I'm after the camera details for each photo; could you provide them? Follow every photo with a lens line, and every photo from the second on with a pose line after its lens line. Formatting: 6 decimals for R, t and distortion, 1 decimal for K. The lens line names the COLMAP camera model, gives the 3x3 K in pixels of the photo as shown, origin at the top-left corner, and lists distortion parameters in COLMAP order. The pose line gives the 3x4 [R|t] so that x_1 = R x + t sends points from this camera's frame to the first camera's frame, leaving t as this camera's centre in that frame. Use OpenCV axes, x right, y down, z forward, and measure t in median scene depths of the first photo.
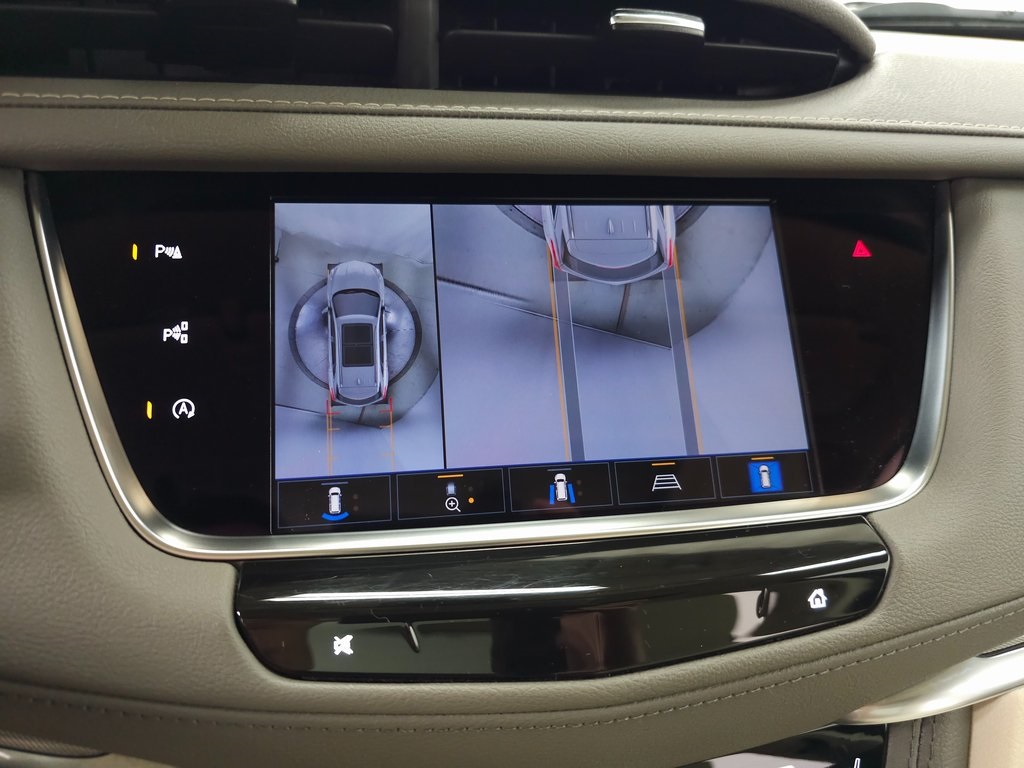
lens RADIAL K [[683.6, 0, 512.3], [0, 683.6, 380.8], [0, 0, 1]] dist [0.018136, -0.037261]
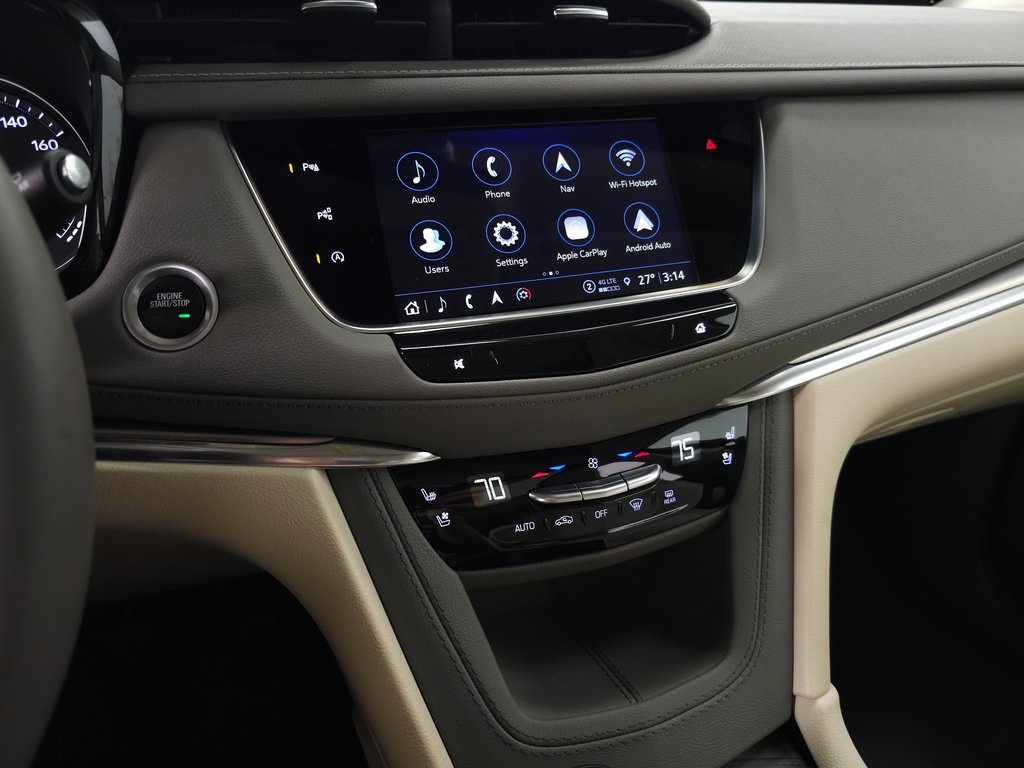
lens RADIAL K [[683.6, 0, 516.8], [0, 683.6, 376.1], [0, 0, 1]] dist [0.018136, -0.037261]
pose [[0.985853, -0.108721, 0.127565, -0.283323], [0.103753, 0.993585, 0.044982, 0.299250], [-0.131638, -0.031110, 0.990810, -0.745408]]
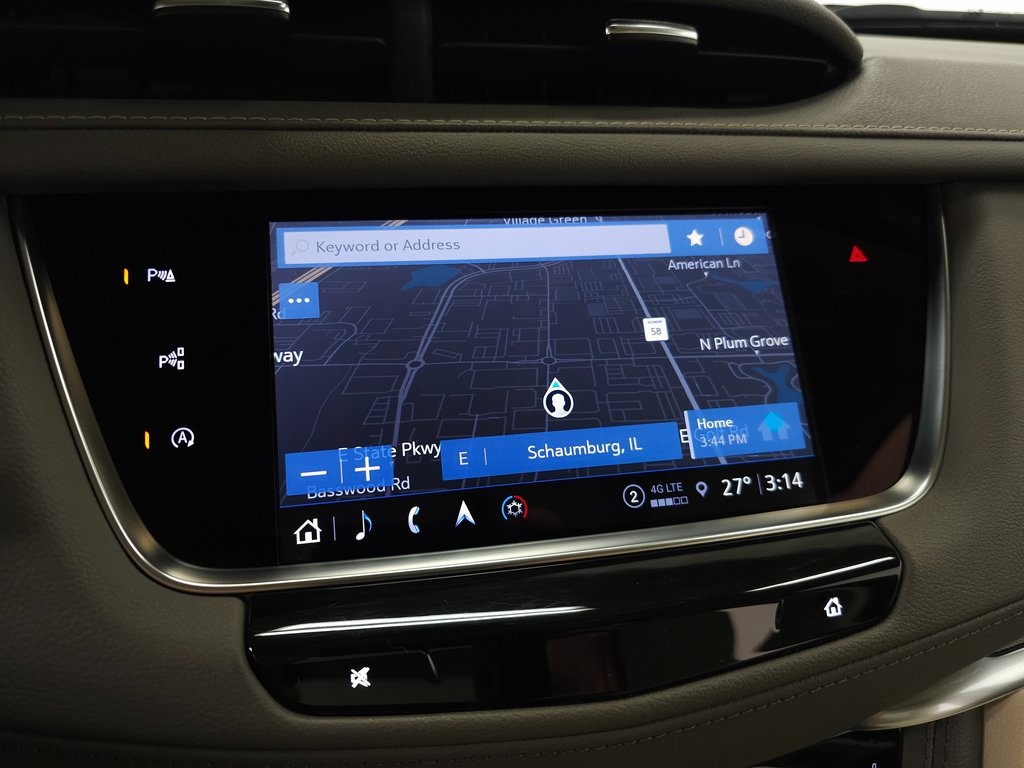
lens RADIAL K [[683.6, 0, 514.6], [0, 683.6, 380.9], [0, 0, 1]] dist [0.018136, -0.037261]
pose [[0.998944, -0.029510, 0.035223, -0.042609], [0.029646, 0.999555, -0.003339, -0.021621], [-0.035108, 0.004380, 0.999374, 0.015812]]
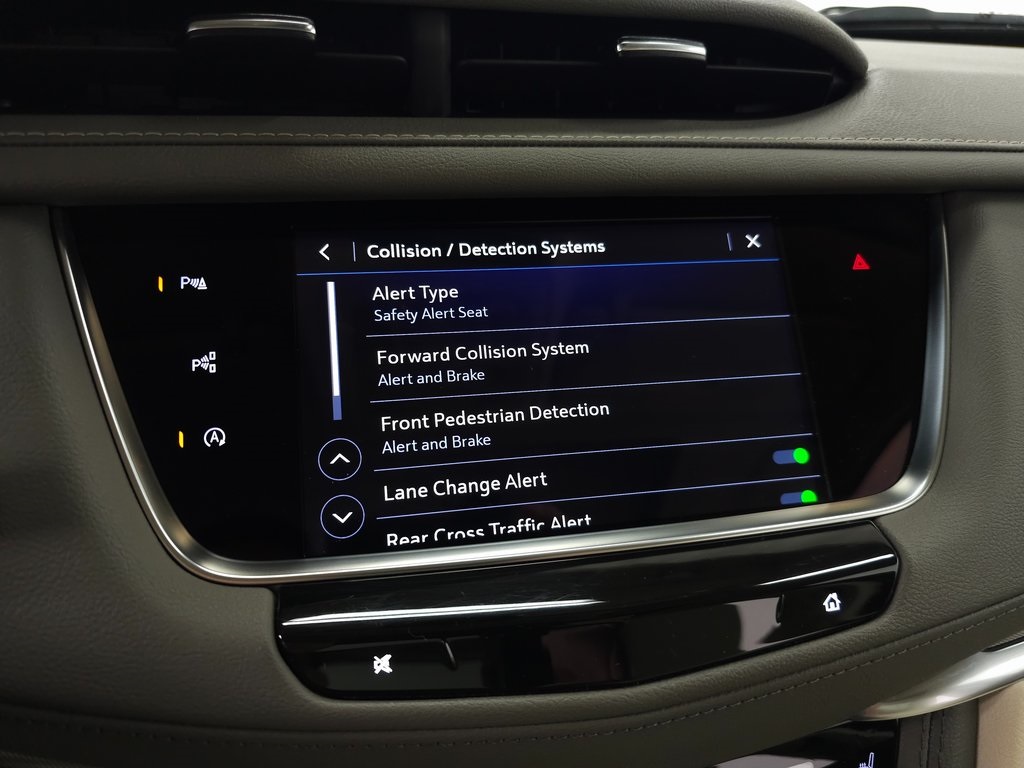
lens RADIAL K [[683.6, 0, 517.2], [0, 683.6, 380.7], [0, 0, 1]] dist [0.018136, -0.037261]
pose [[0.999404, -0.025403, 0.023354, -0.048767], [0.025390, 0.999677, 0.000841, -0.032211], [-0.023367, -0.000247, 0.999727, -0.032987]]
